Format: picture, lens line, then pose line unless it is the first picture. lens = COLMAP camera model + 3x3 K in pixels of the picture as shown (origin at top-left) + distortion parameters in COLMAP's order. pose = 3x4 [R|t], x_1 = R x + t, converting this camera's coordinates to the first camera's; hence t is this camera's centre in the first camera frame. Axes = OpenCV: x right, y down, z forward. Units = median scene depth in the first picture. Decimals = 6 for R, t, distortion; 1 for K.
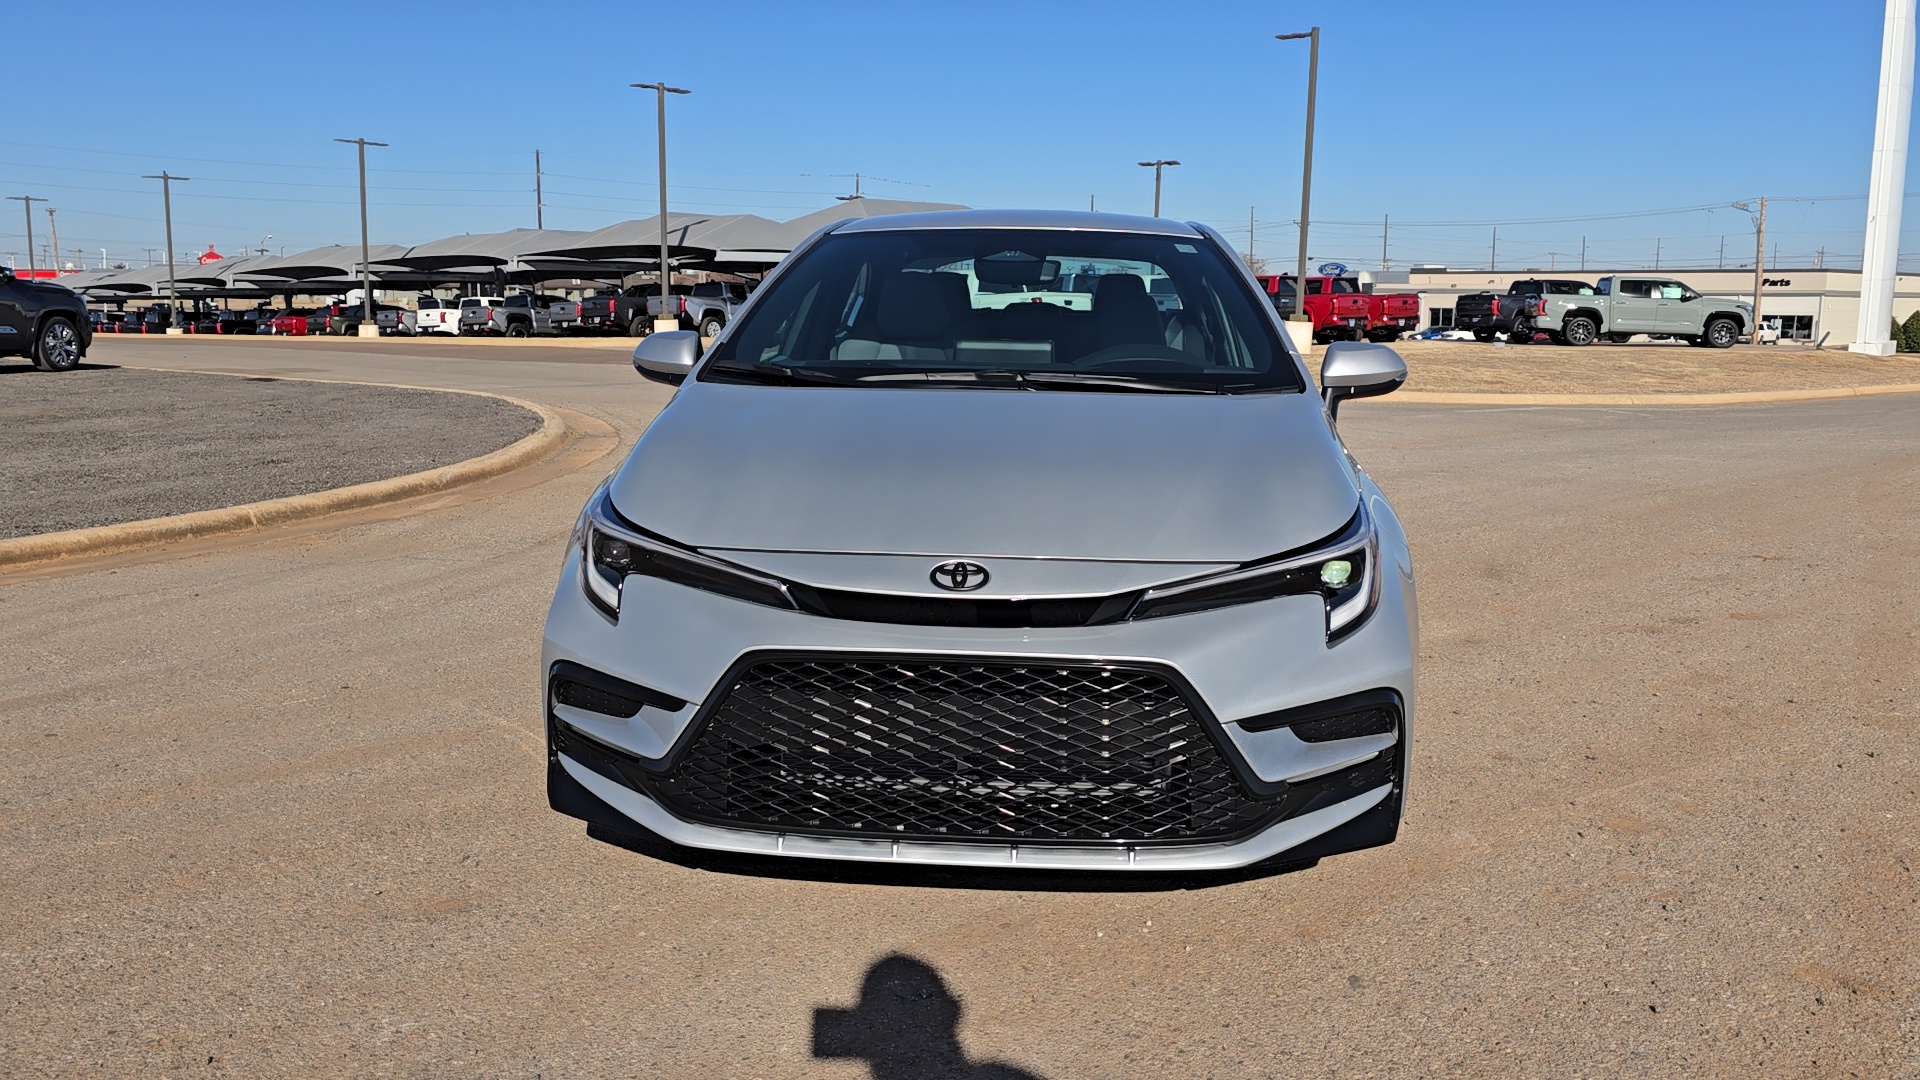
lens RADIAL K [[1610.8, 0, 961.0], [0, 1610.8, 525.7], [0, 0, 1]] dist [-0.008990, 0.022593]
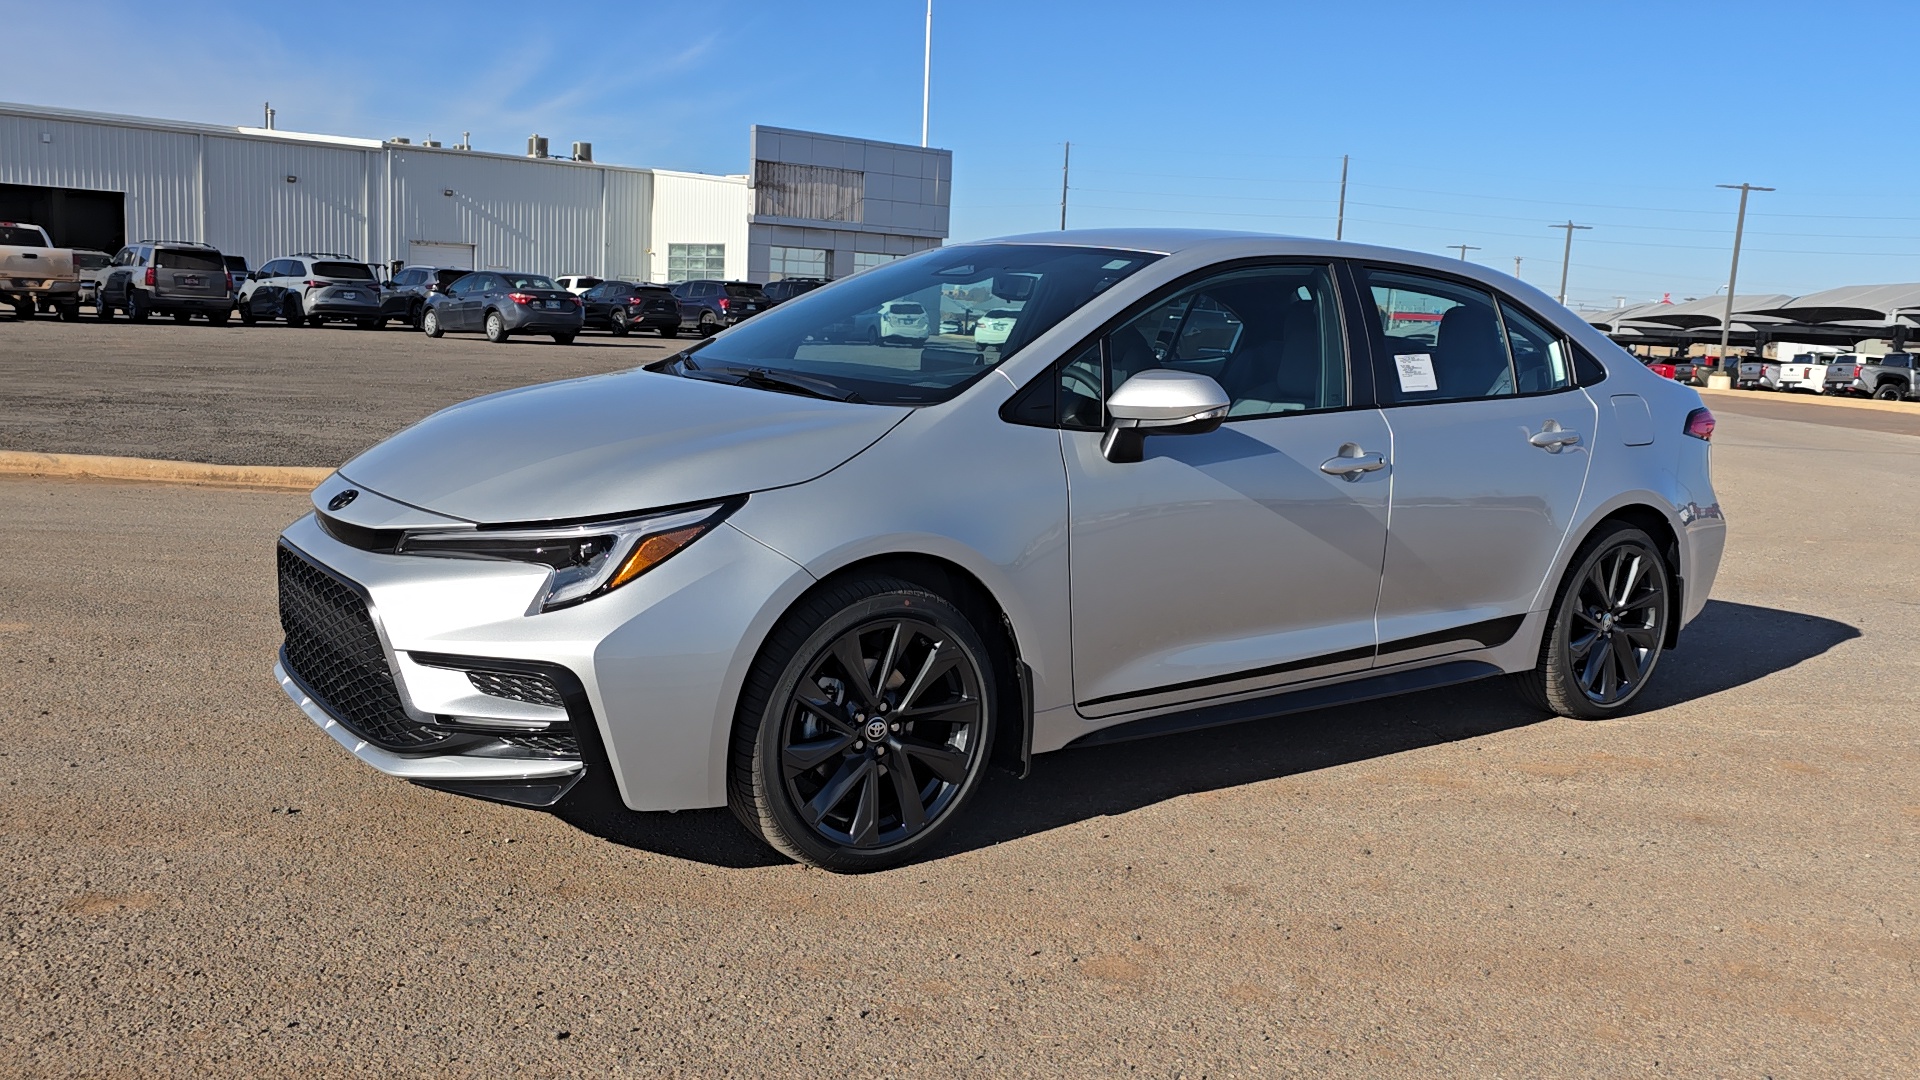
lens RADIAL K [[1610.8, 0, 956.1], [0, 1610.8, 545.9], [0, 0, 1]] dist [-0.008990, 0.022593]
pose [[0.637763, 0.139130, -0.757563, 0.872156], [-0.153108, 0.986822, 0.052339, -0.049965], [0.754862, 0.082609, 0.650661, 0.366839]]
